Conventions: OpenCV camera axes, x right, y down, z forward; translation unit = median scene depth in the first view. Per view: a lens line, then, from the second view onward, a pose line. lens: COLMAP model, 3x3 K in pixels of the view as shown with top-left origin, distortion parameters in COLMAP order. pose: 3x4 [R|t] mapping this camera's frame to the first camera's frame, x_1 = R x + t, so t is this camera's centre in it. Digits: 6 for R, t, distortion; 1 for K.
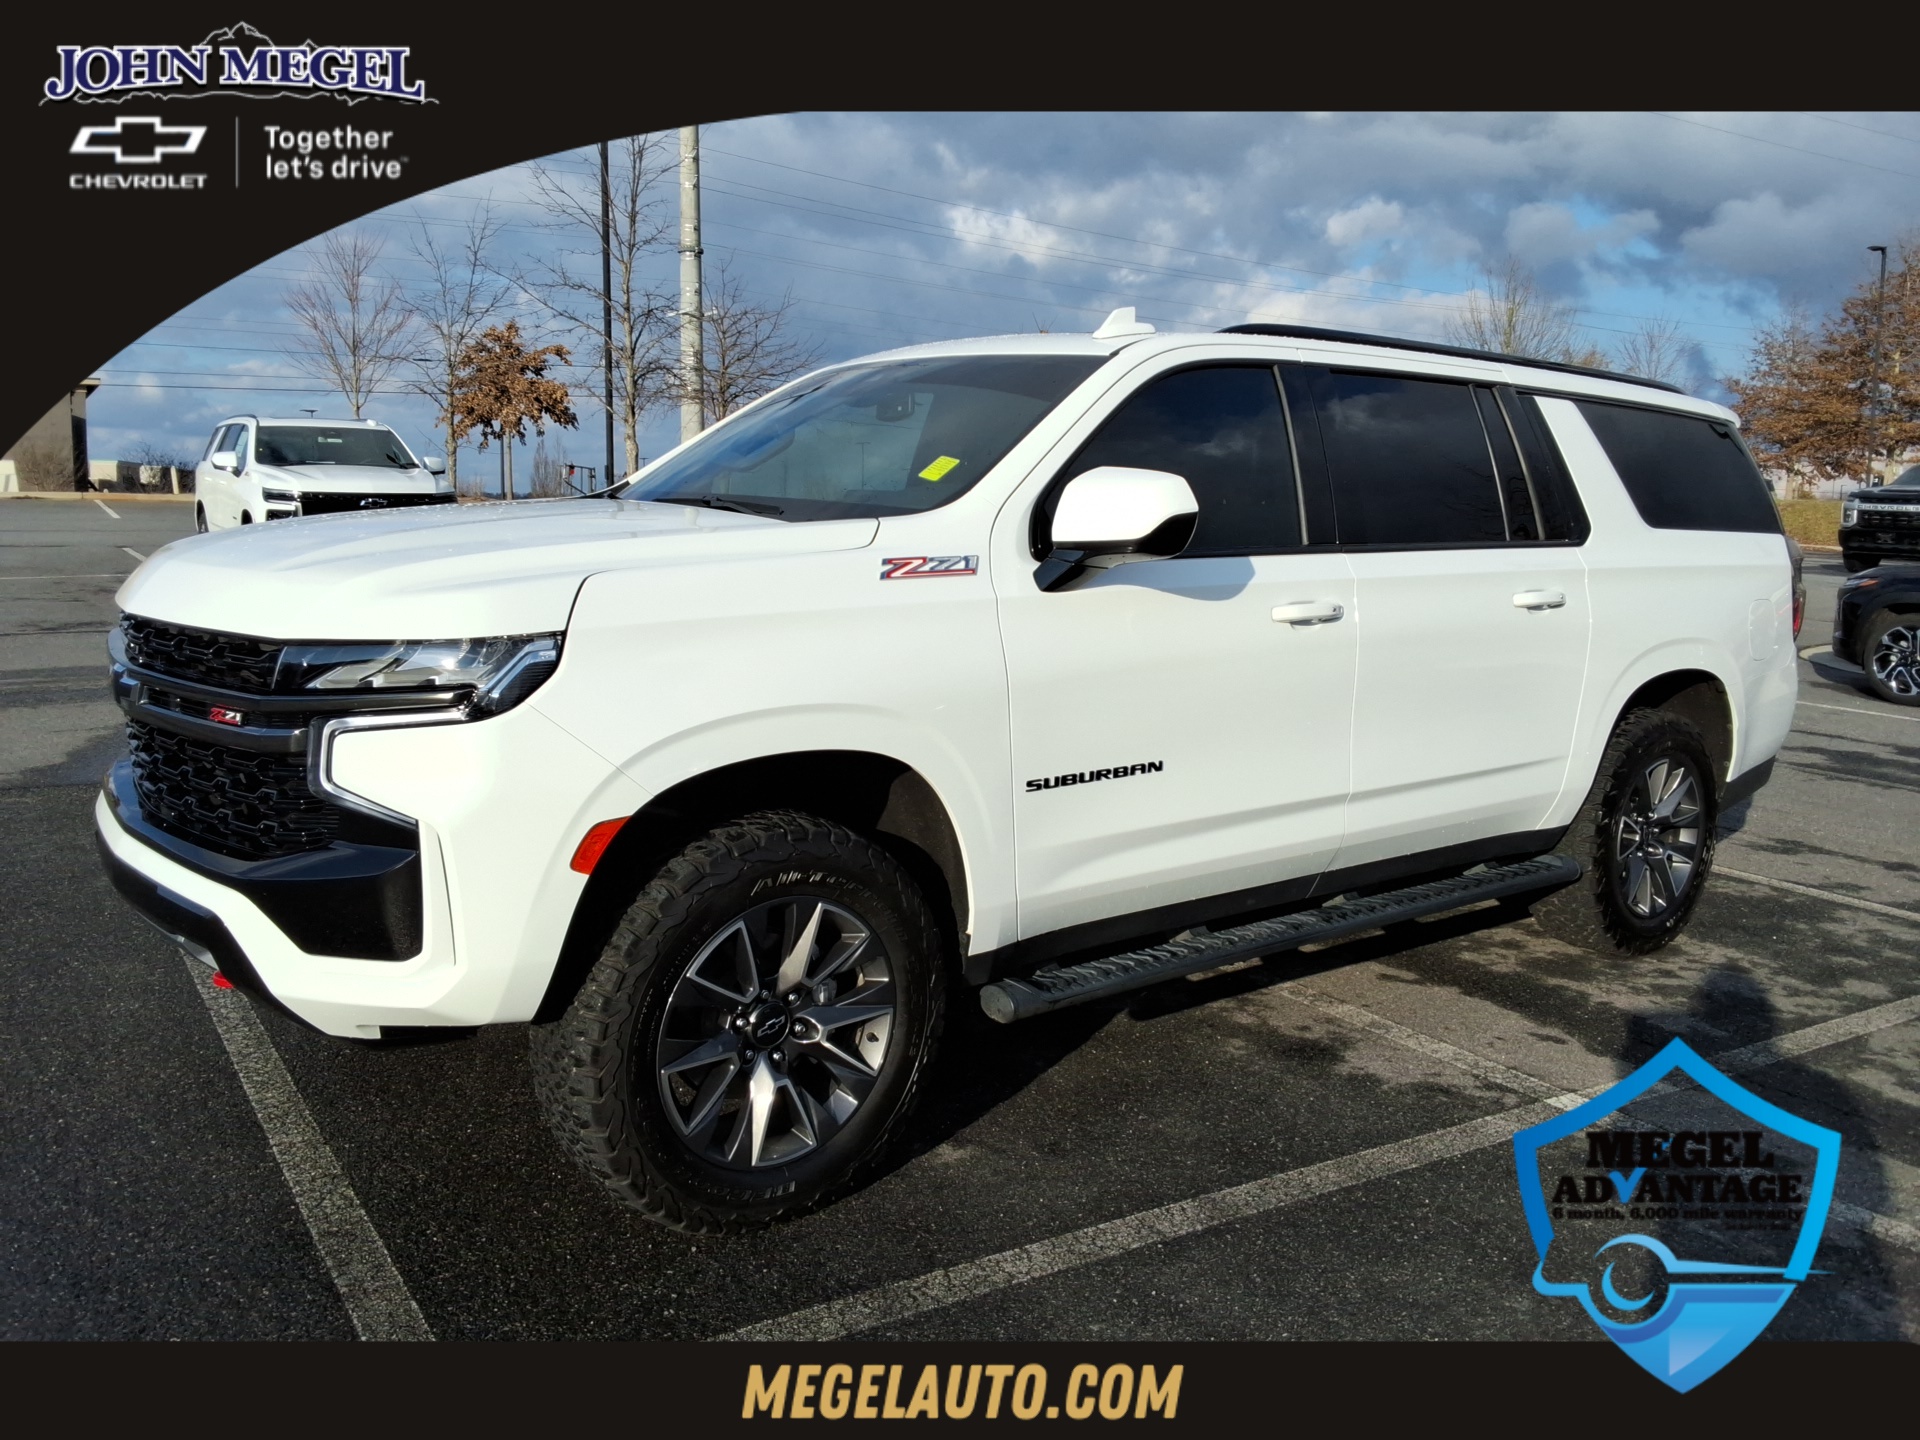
lens RADIAL K [[1535.3, 0, 964.0], [0, 1535.3, 686.9], [0, 0, 1]] dist [0.134211, -0.225335]
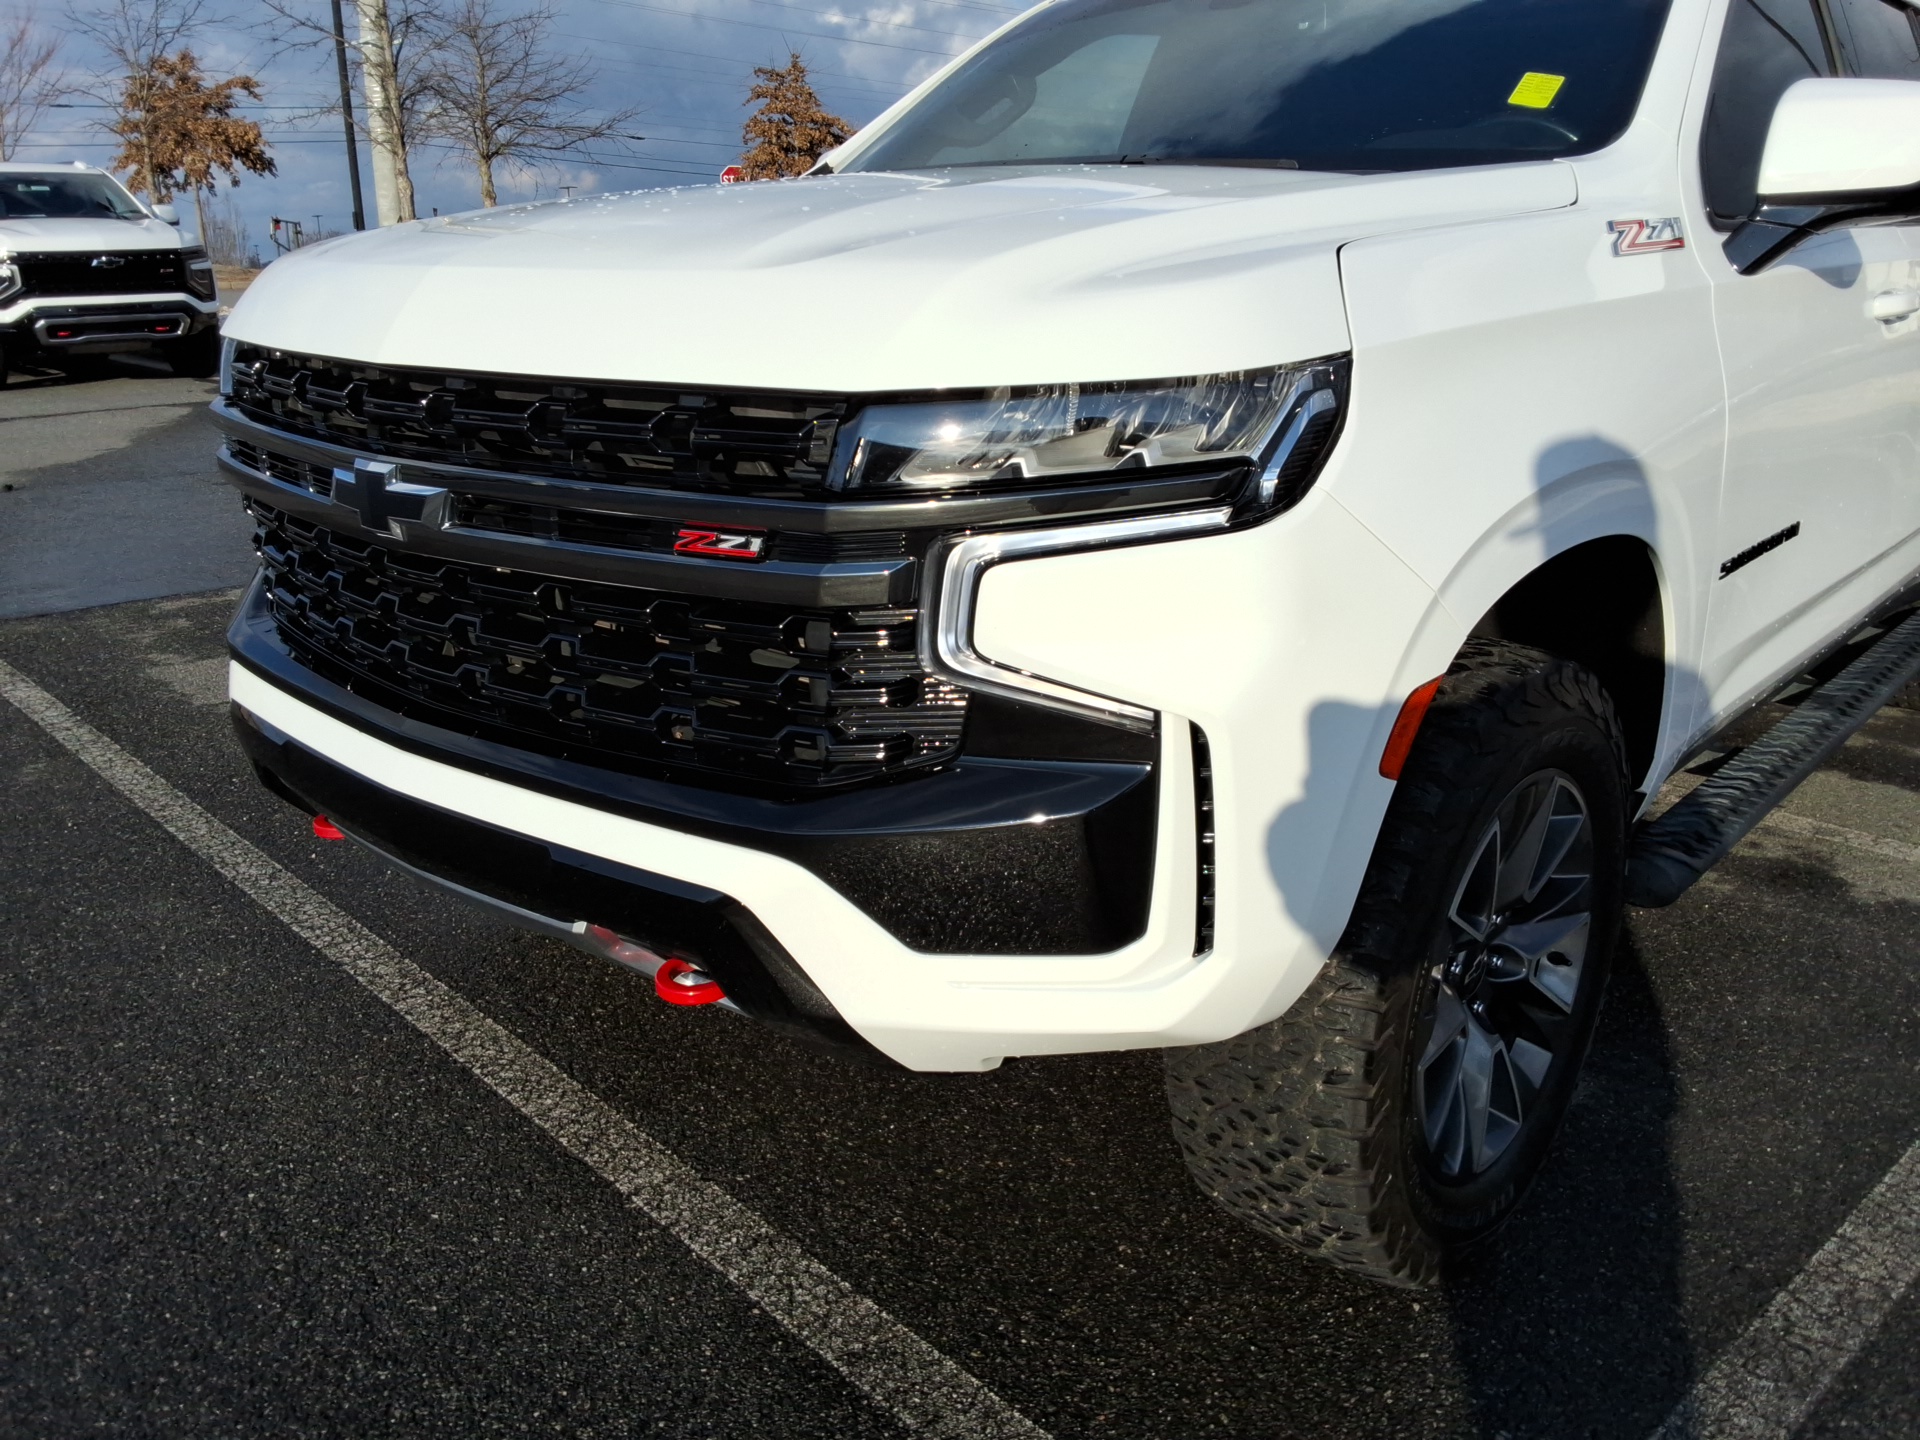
lens RADIAL K [[1535.3, 0, 964.0], [0, 1535.3, 686.9], [0, 0, 1]] dist [0.134211, -0.225335]
pose [[0.983269, -0.076877, 0.165142, -0.135950], [0.050974, 0.986484, 0.155728, -0.003201], [-0.174882, -0.144705, 0.973898, 0.128848]]
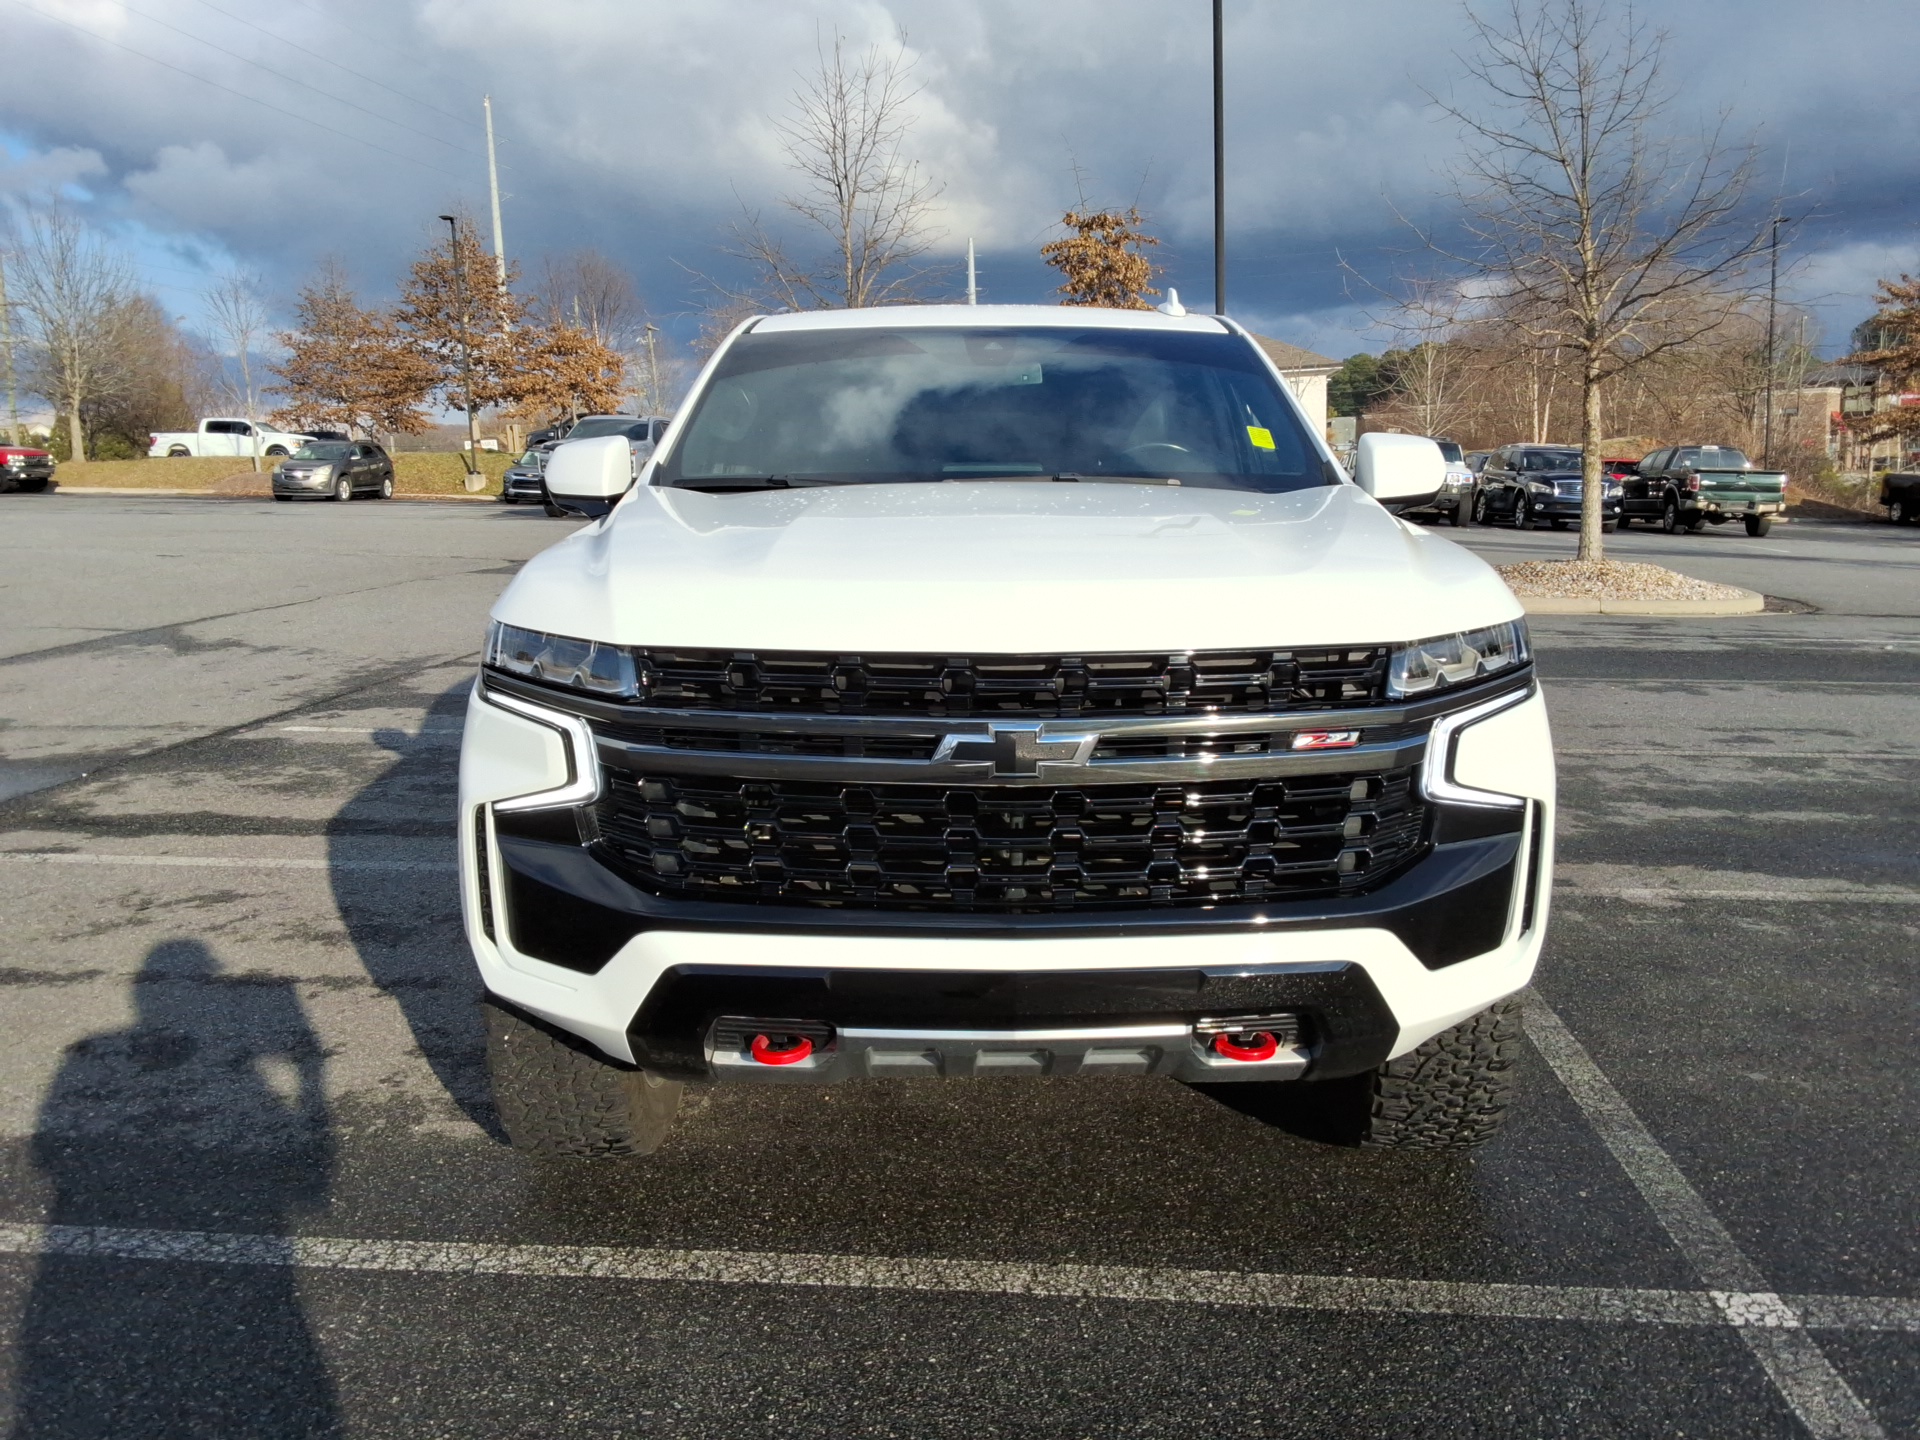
lens RADIAL K [[1535.3, 0, 964.0], [0, 1535.3, 686.9], [0, 0, 1]] dist [0.134211, -0.225335]
pose [[0.620236, -0.146382, 0.770636, -0.356610], [0.123651, 0.988396, 0.088226, -0.031727], [-0.774608, 0.040569, 0.631139, 0.172829]]
